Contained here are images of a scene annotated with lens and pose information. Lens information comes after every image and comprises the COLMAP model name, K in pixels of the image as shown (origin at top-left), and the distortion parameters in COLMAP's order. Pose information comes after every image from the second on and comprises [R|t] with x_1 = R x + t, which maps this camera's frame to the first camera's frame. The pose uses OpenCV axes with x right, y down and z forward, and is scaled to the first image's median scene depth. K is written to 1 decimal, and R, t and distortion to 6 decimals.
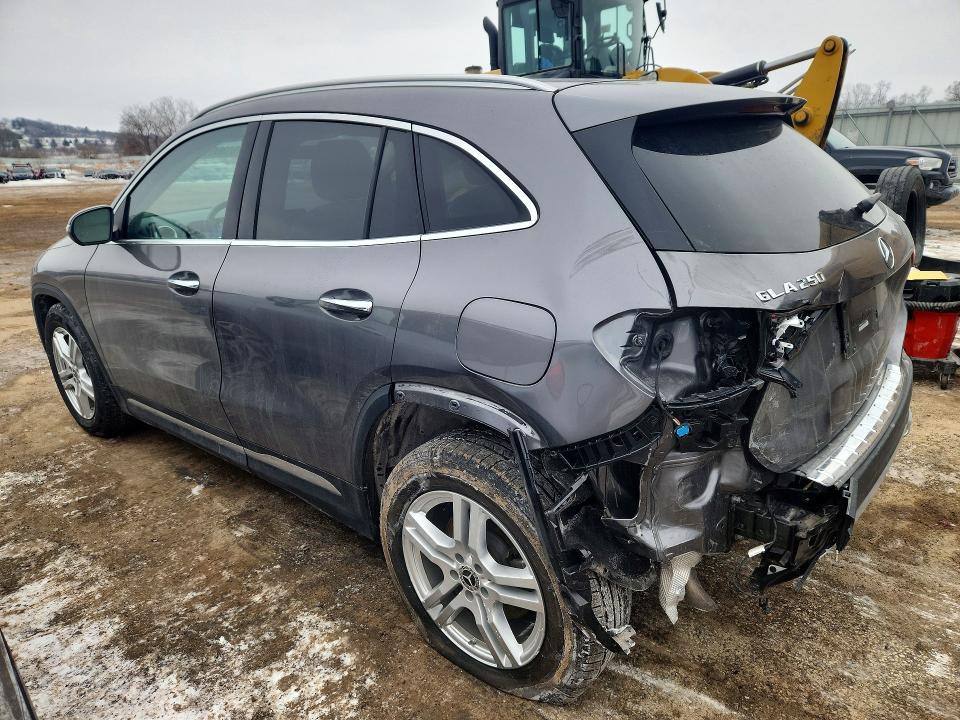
lens RADIAL K [[645.7, 0, 461.4], [0, 645.7, 345.8], [0, 0, 1]] dist [0.040647, -0.018693]
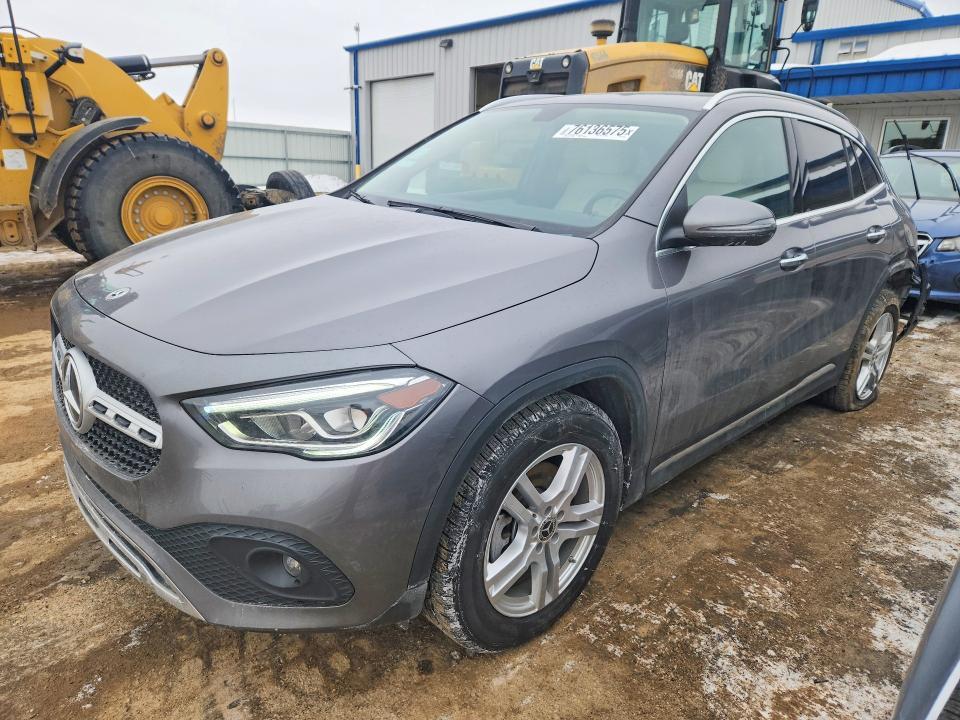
lens RADIAL K [[645.7, 0, 485.0], [0, 645.7, 361.6], [0, 0, 1]] dist [0.040647, -0.018693]
pose [[0.077440, -0.252097, 0.964598, -1.595539], [0.245121, 0.942621, 0.226674, -0.315917], [-0.966395, 0.218890, 0.134791, 1.439059]]
